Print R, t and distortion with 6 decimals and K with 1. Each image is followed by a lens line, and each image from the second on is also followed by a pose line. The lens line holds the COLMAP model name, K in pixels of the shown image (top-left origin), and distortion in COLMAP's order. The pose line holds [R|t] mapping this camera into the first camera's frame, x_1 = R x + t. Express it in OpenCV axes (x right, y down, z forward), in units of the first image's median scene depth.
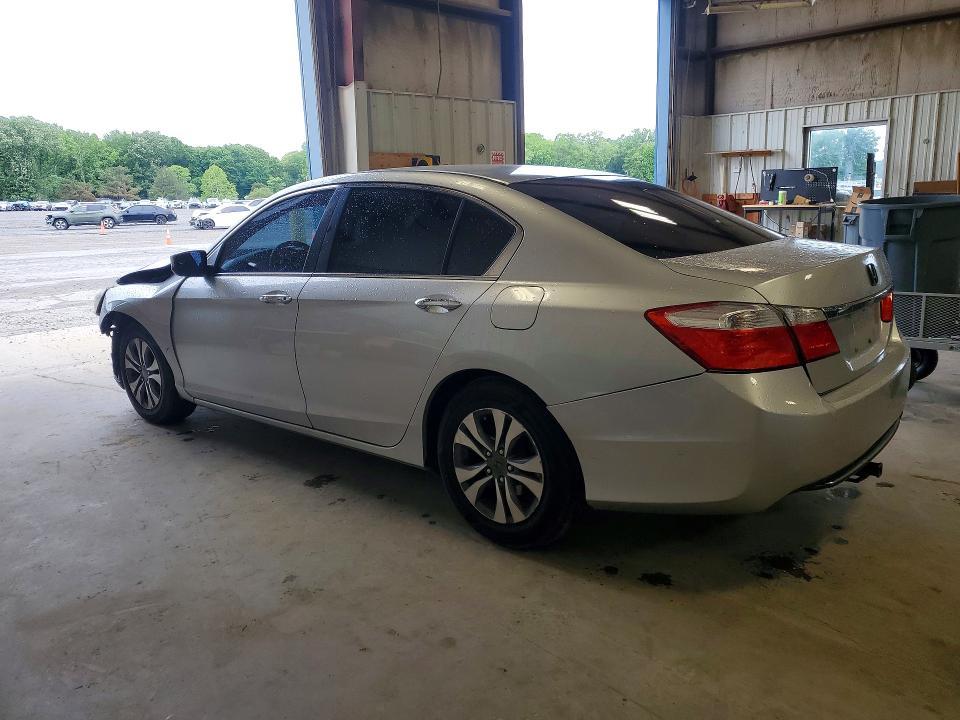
lens RADIAL K [[729.5, 0, 477.6], [0, 729.5, 355.5], [0, 0, 1]] dist [0.006268, -0.000674]
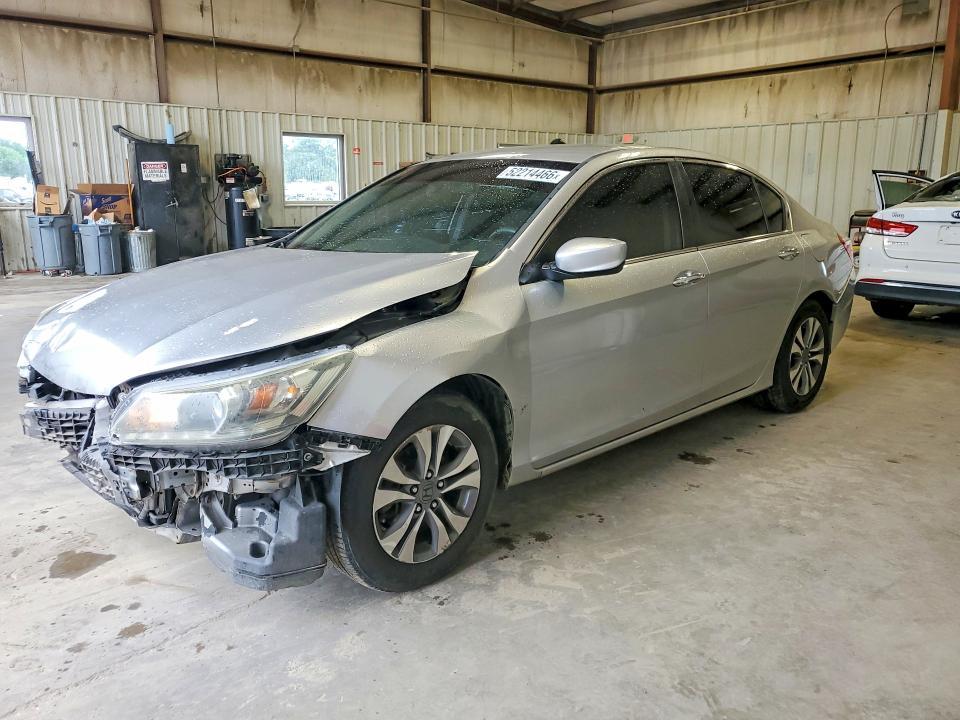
lens RADIAL K [[729.5, 0, 479.4], [0, 729.5, 357.2], [0, 0, 1]] dist [0.006268, -0.000674]
pose [[0.126576, -0.190781, 0.973438, -1.013666], [0.203333, 0.965483, 0.162782, -0.155735], [-0.970894, 0.177328, 0.160999, 0.932357]]
